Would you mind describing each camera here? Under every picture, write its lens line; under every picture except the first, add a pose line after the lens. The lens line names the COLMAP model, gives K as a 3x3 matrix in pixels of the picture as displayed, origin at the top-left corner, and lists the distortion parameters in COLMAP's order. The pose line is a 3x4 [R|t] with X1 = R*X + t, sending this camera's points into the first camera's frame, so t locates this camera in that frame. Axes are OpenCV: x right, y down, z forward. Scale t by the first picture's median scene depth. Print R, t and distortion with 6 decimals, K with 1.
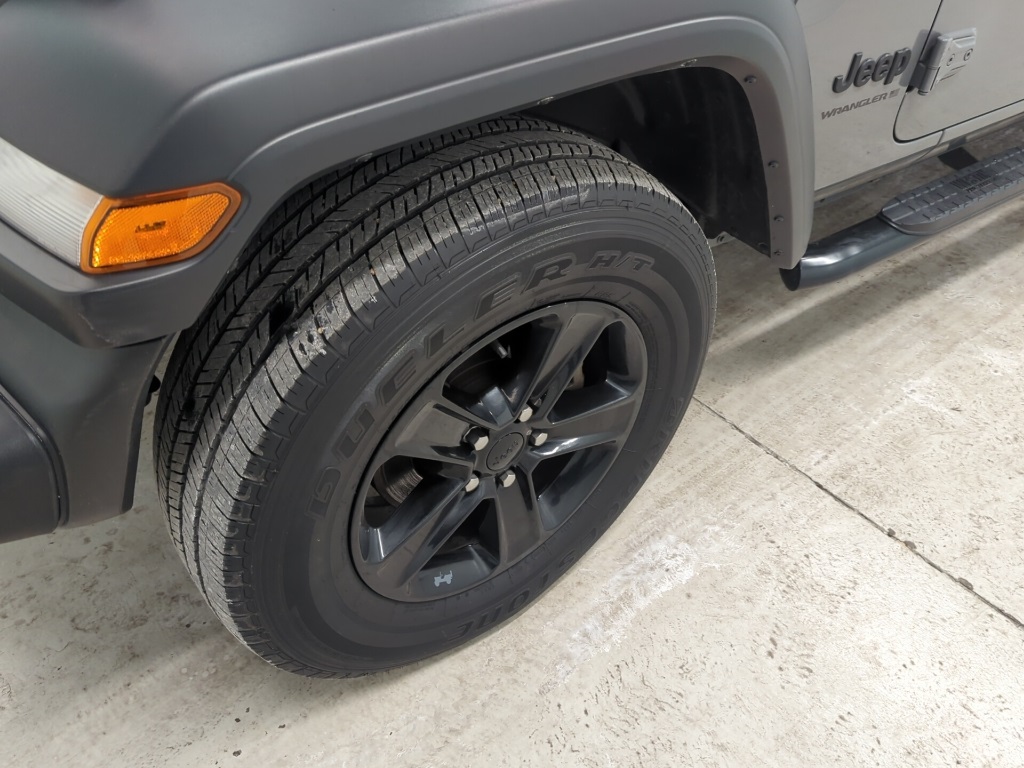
lens RADIAL K [[834.2, 0, 515.4], [0, 834.2, 375.9], [0, 0, 1]] dist [0.064476, -0.074988]
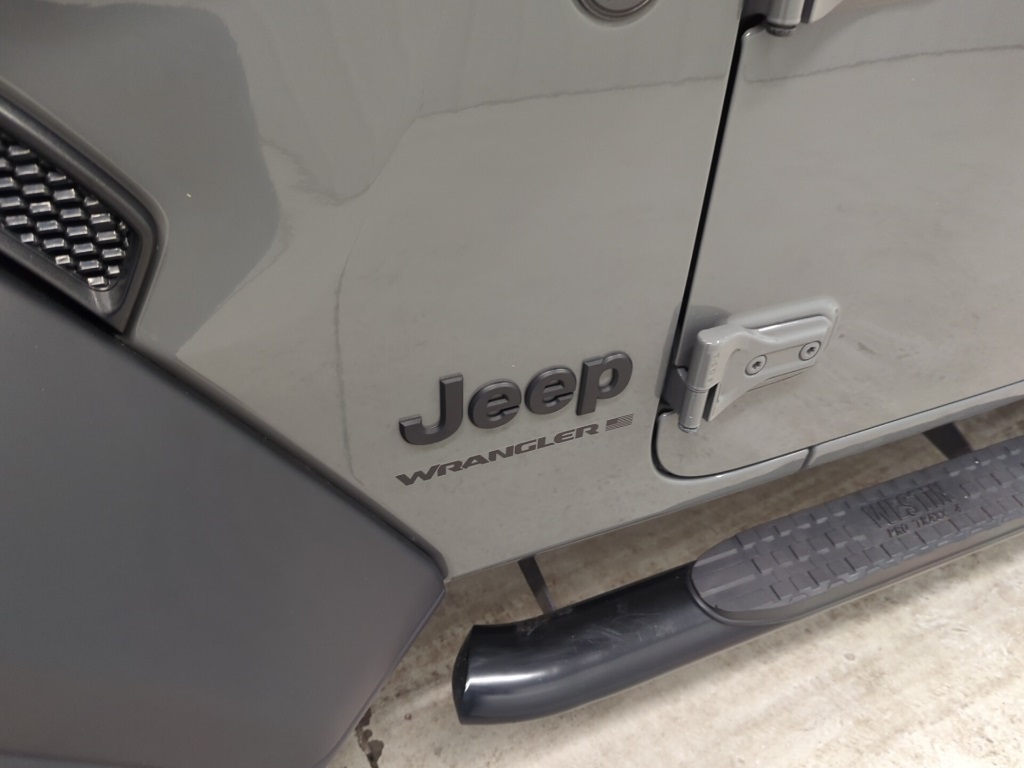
lens RADIAL K [[834.2, 0, 515.4], [0, 834.2, 375.9], [0, 0, 1]] dist [0.064476, -0.074988]
pose [[0.977521, 0.128440, -0.167198, 0.324632], [-0.131004, 0.991372, -0.004353, -0.244252], [0.165197, 0.026159, 0.985914, 0.366221]]
